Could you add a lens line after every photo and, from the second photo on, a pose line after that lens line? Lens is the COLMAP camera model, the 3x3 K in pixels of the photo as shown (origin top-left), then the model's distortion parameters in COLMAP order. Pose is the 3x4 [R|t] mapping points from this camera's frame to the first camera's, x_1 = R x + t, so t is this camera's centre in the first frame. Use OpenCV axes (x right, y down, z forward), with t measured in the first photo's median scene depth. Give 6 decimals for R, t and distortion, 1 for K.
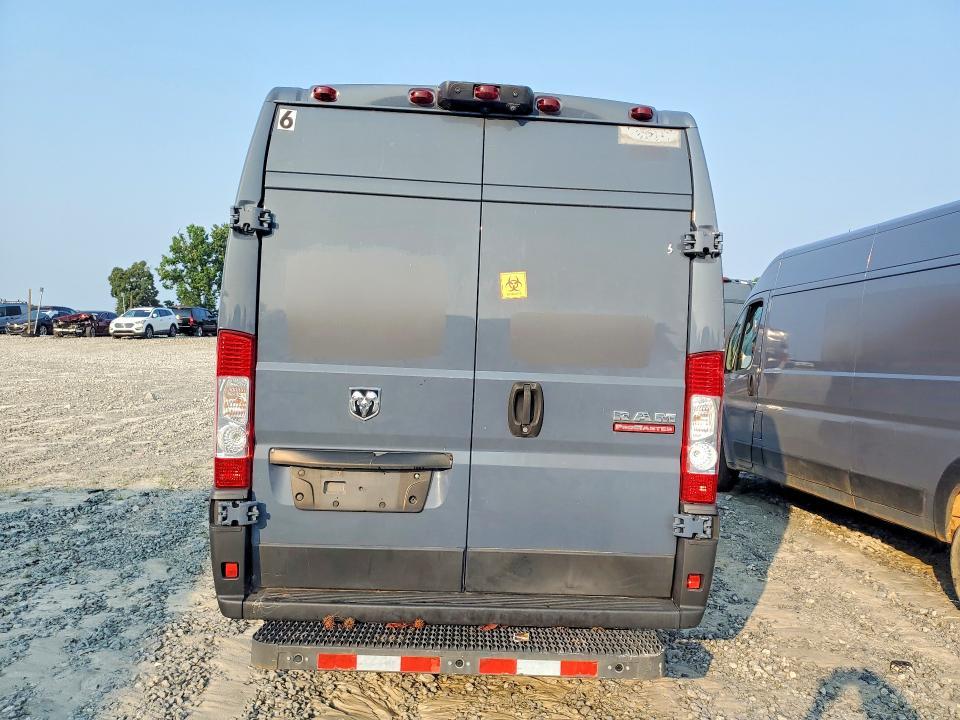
lens RADIAL K [[724.2, 0, 482.8], [0, 724.2, 357.1], [0, 0, 1]] dist [0.066383, -0.000333]
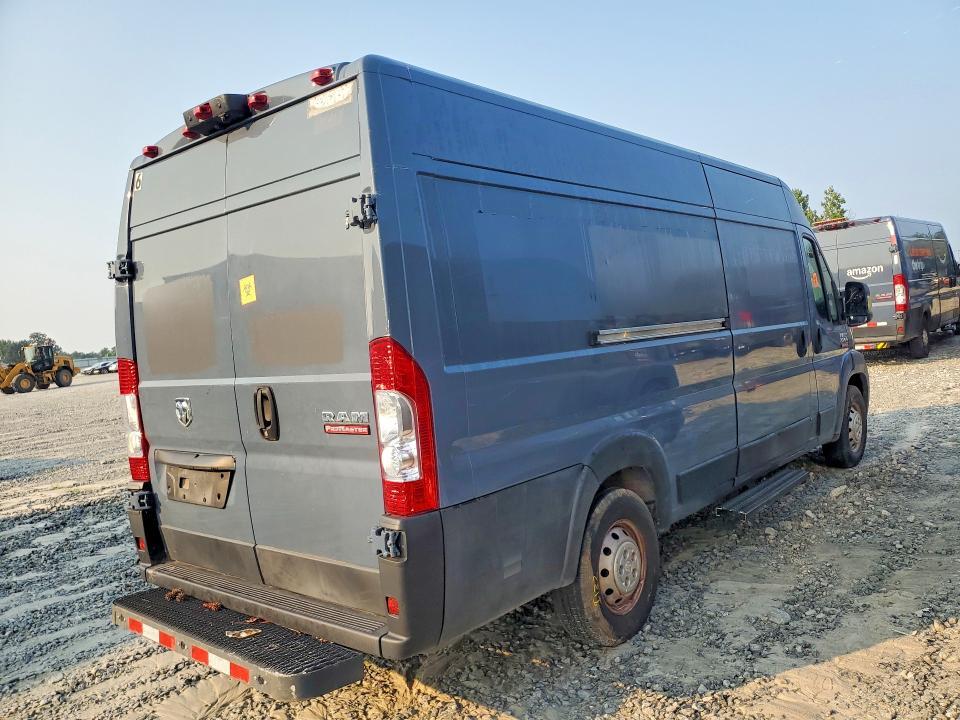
lens RADIAL K [[760.8, 0, 479.7], [0, 760.8, 375.9], [0, 0, 1]] dist [-0.007829, -0.005593]
pose [[0.727051, -0.062361, -0.683746, 0.995135], [0.100194, 0.994842, 0.015806, 0.034482], [0.679234, -0.079999, 0.729549, 0.439769]]
